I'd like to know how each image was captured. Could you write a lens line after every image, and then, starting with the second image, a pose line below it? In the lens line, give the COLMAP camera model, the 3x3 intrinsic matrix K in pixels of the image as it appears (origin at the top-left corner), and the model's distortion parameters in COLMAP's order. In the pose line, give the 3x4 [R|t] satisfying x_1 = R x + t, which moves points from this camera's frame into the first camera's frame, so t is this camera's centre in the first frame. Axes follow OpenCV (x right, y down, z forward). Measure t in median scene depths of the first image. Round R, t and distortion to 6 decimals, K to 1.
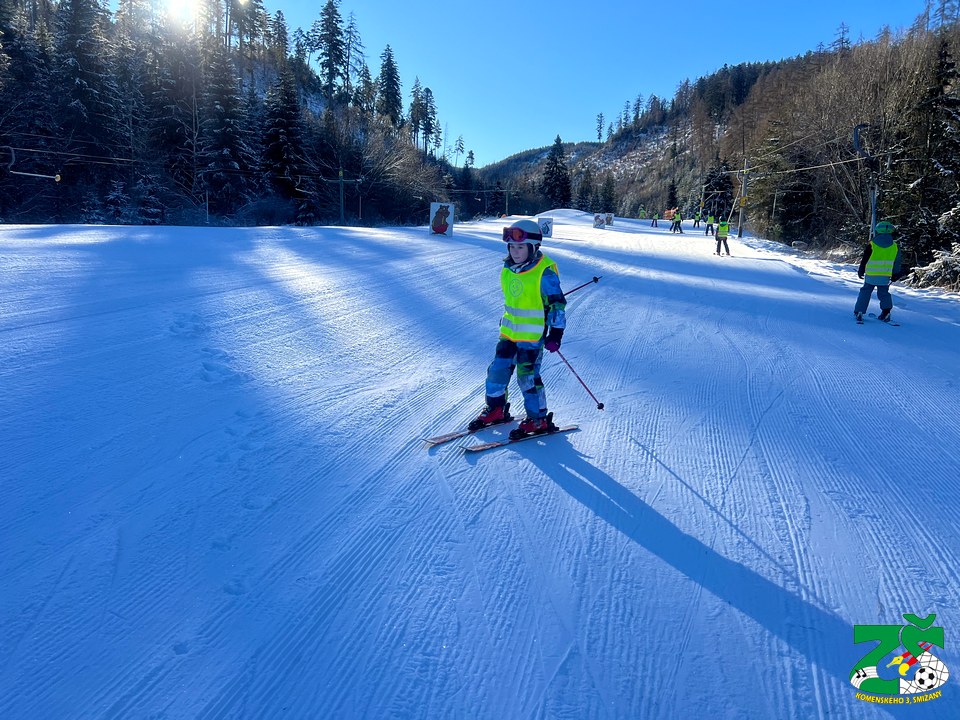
lens RADIAL K [[714.2, 0, 478.4], [0, 714.2, 363.2], [0, 0, 1]] dist [0.060774, -0.068470]
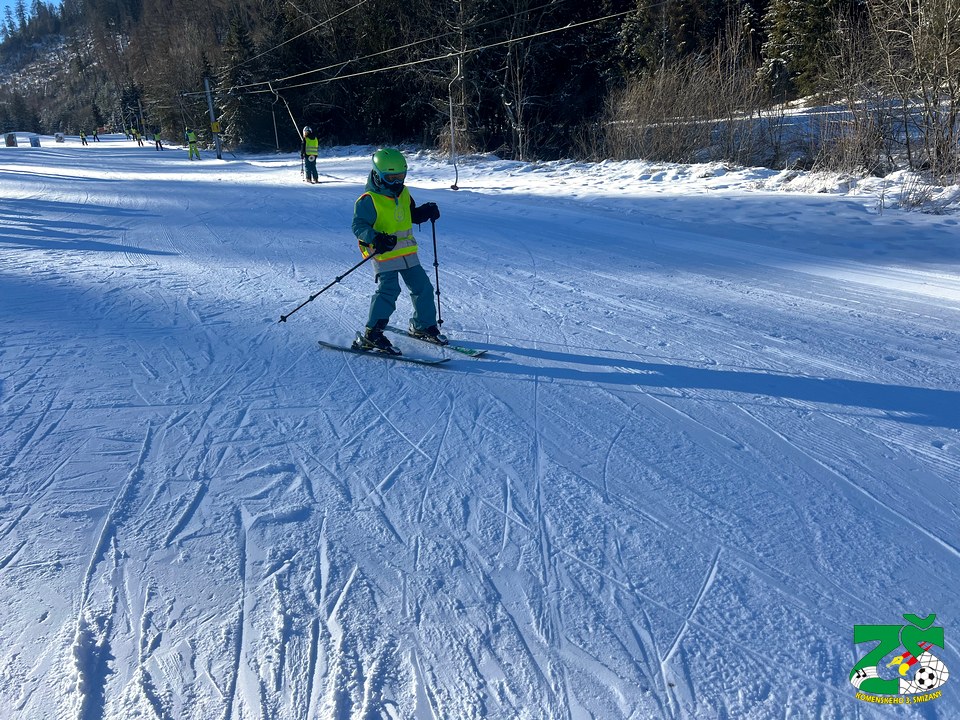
lens RADIAL K [[714.2, 0, 495.4], [0, 714.2, 365.8], [0, 0, 1]] dist [0.060774, -0.068470]
pose [[0.735124, -0.278793, 0.617953, -0.038157], [0.202609, 0.960217, 0.192182, 0.026570], [-0.646948, -0.016074, 0.762365, -0.130036]]
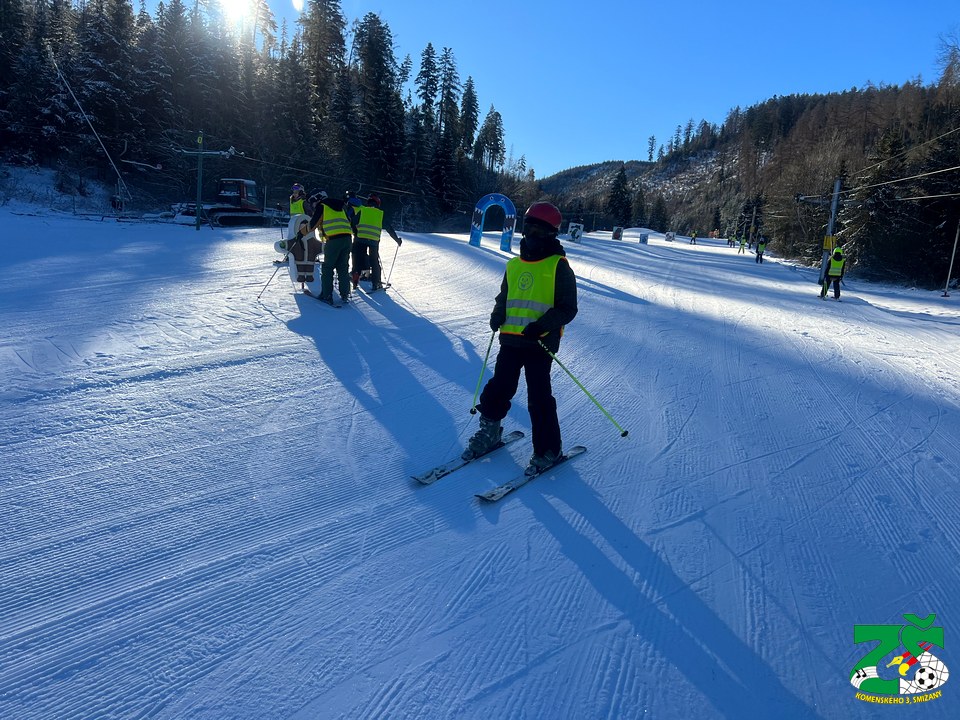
lens RADIAL K [[714.2, 0, 469.5], [0, 714.2, 368.0], [0, 0, 1]] dist [0.060774, -0.068470]
pose [[0.996907, 0.050683, -0.060070, -0.026032], [-0.051214, 0.998661, -0.007332, 0.020743], [0.059618, 0.010386, 0.998167, -0.100968]]
